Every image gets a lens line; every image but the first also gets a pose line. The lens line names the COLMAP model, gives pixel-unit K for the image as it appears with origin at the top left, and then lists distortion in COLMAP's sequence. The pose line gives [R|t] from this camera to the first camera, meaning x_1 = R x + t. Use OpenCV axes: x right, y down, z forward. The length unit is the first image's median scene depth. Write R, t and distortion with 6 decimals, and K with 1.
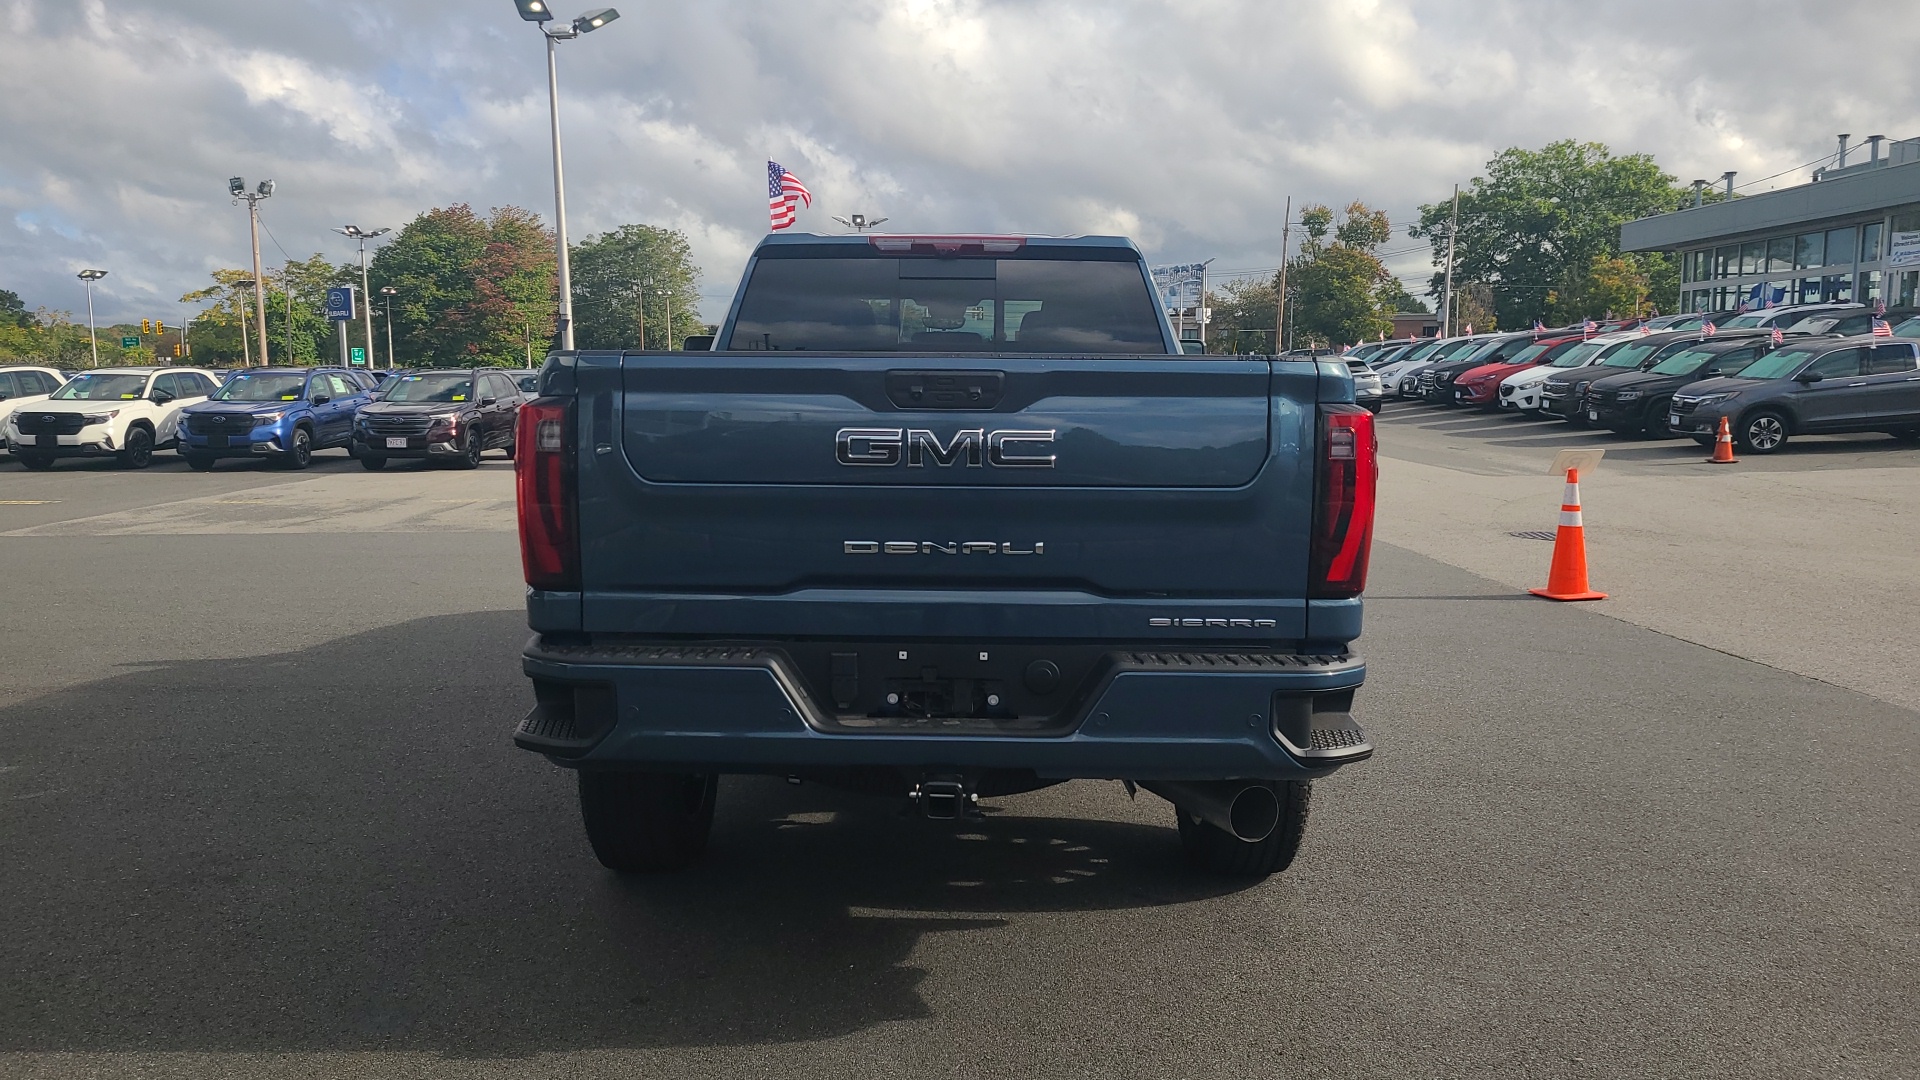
lens RADIAL K [[1445.5, 0, 923.7], [0, 1445.5, 553.9], [0, 0, 1]] dist [0.055205, -0.031511]
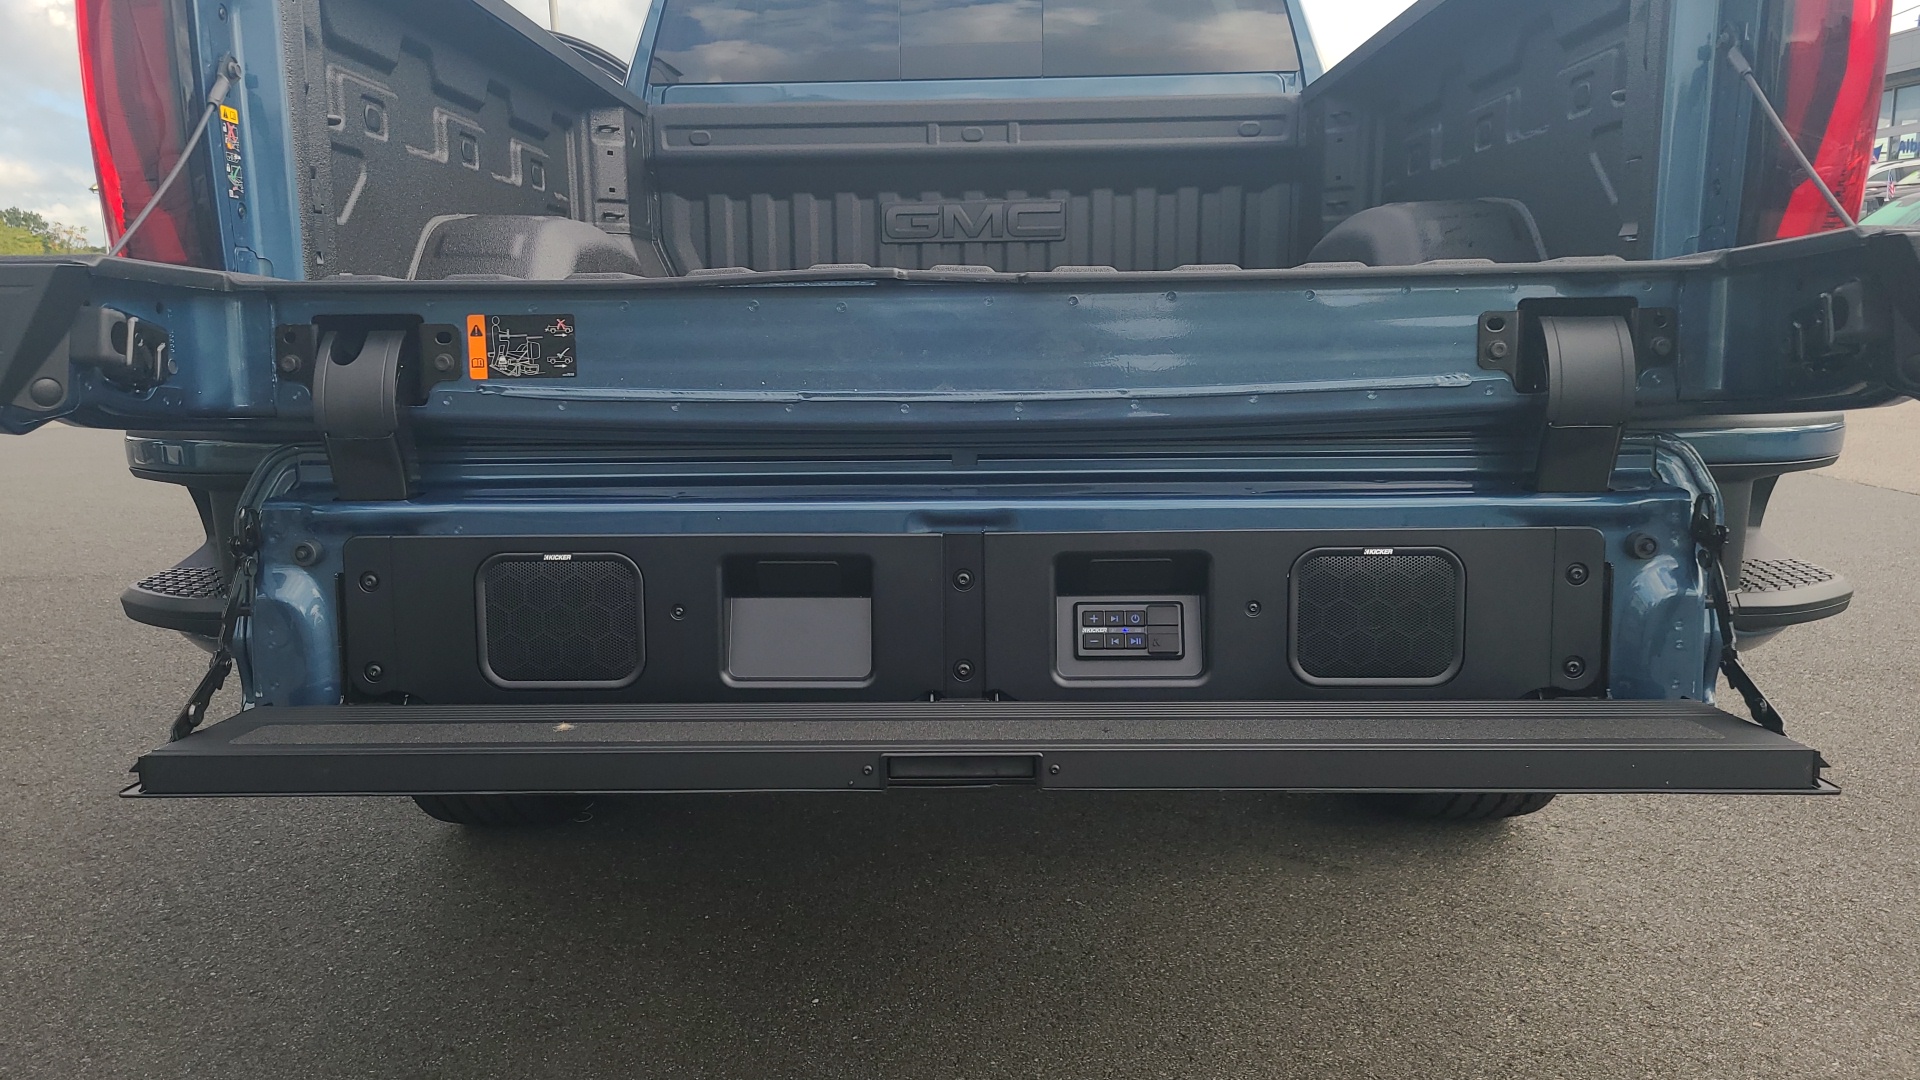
lens RADIAL K [[1445.5, 0, 924.3], [0, 1445.5, 565.1], [0, 0, 1]] dist [0.055205, -0.031511]
pose [[0.999581, -0.016419, -0.023830, 0.001014], [0.018036, 0.997434, 0.069279, 0.008676], [0.022631, -0.069680, 0.997313, 0.050821]]
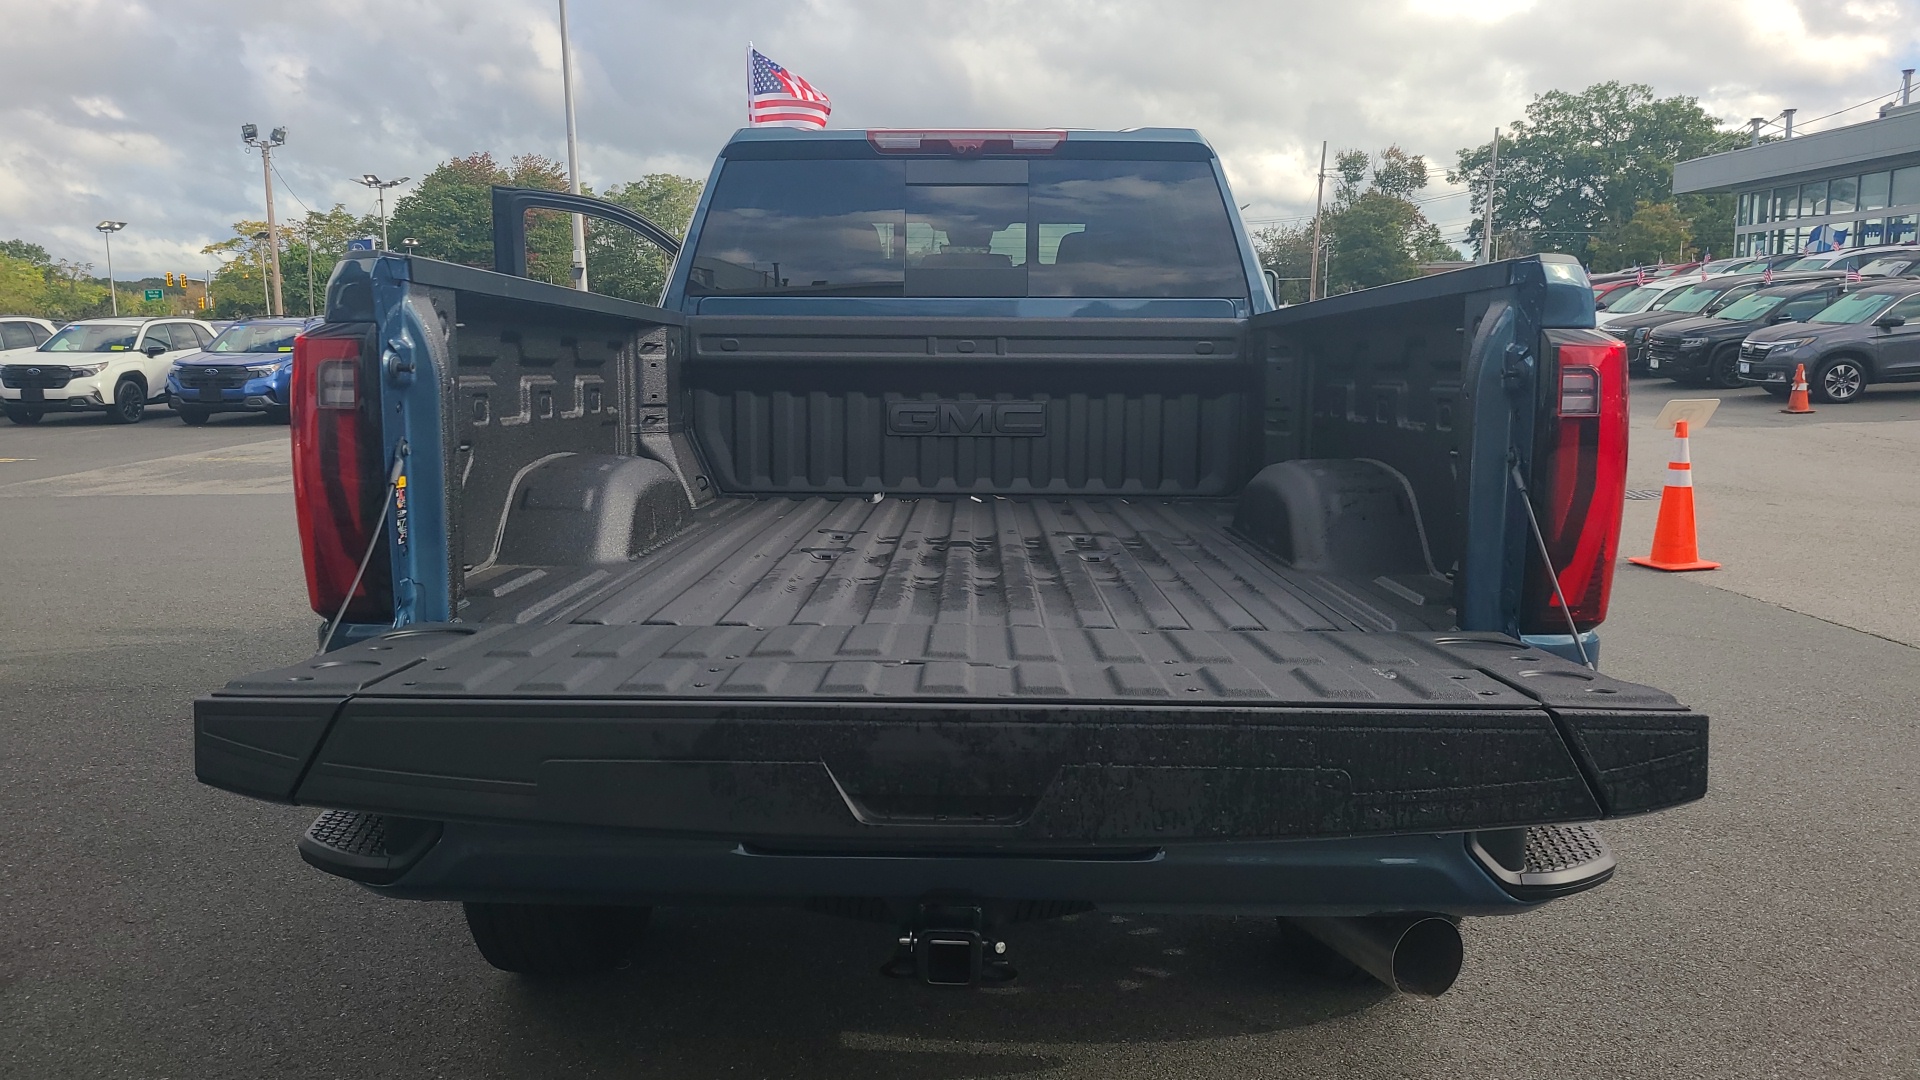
lens RADIAL K [[1445.5, 0, 939.9], [0, 1445.5, 536.5], [0, 0, 1]] dist [0.055205, -0.031511]
pose [[0.999956, -0.002032, -0.009120, 0.001410], [0.002224, 0.999775, 0.021109, -0.002665], [0.009075, -0.021128, 0.999736, 0.035172]]
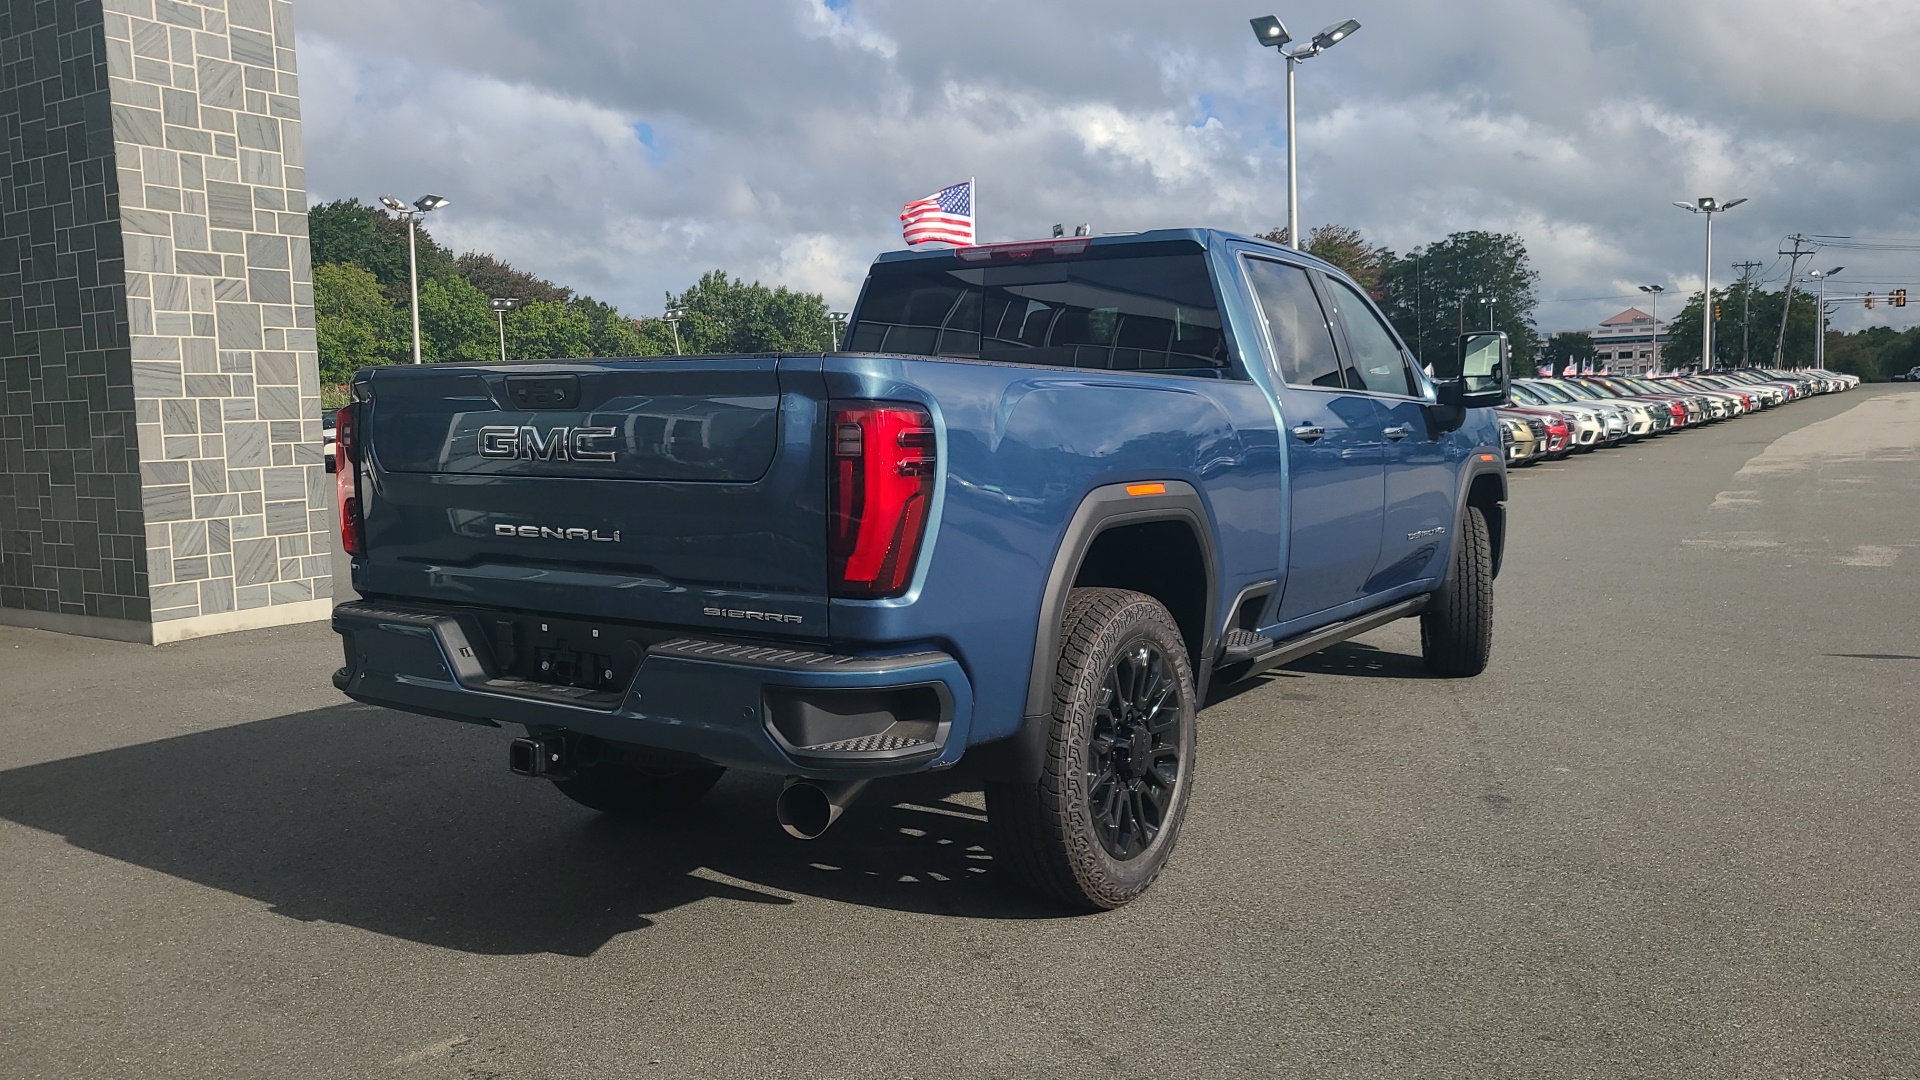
lens RADIAL K [[1445.5, 0, 926.9], [0, 1445.5, 531.6], [0, 0, 1]] dist [0.055205, -0.031511]
pose [[0.844158, 0.033421, -0.535052, 0.085244], [-0.047283, 0.998807, -0.012210, -0.000517], [0.534005, 0.035606, 0.844731, 0.019942]]
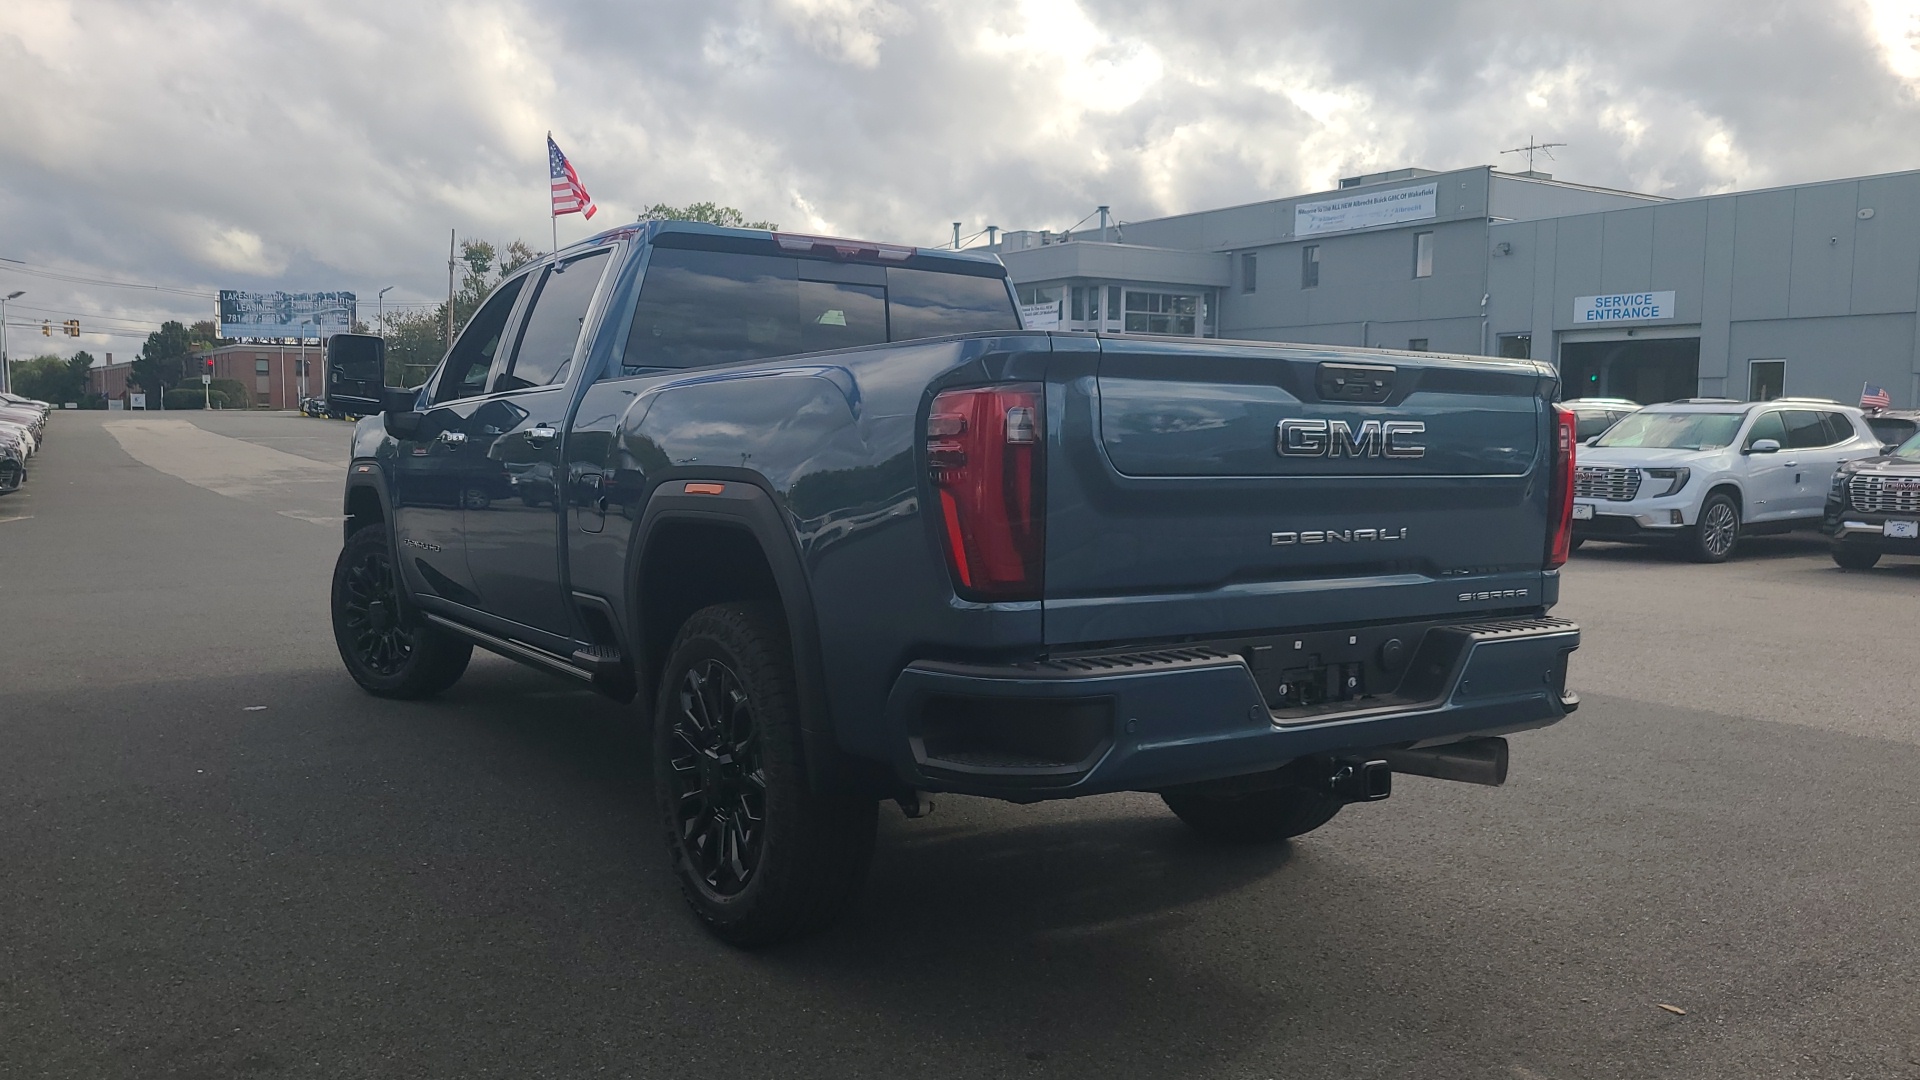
lens RADIAL K [[1445.5, 0, 953.9], [0, 1445.5, 548.5], [0, 0, 1]] dist [0.055205, -0.031511]
pose [[0.827376, -0.038252, 0.560344, -0.078895], [0.055405, 0.998371, -0.013654, 0.000352], [-0.558909, 0.042342, 0.828147, 0.029310]]
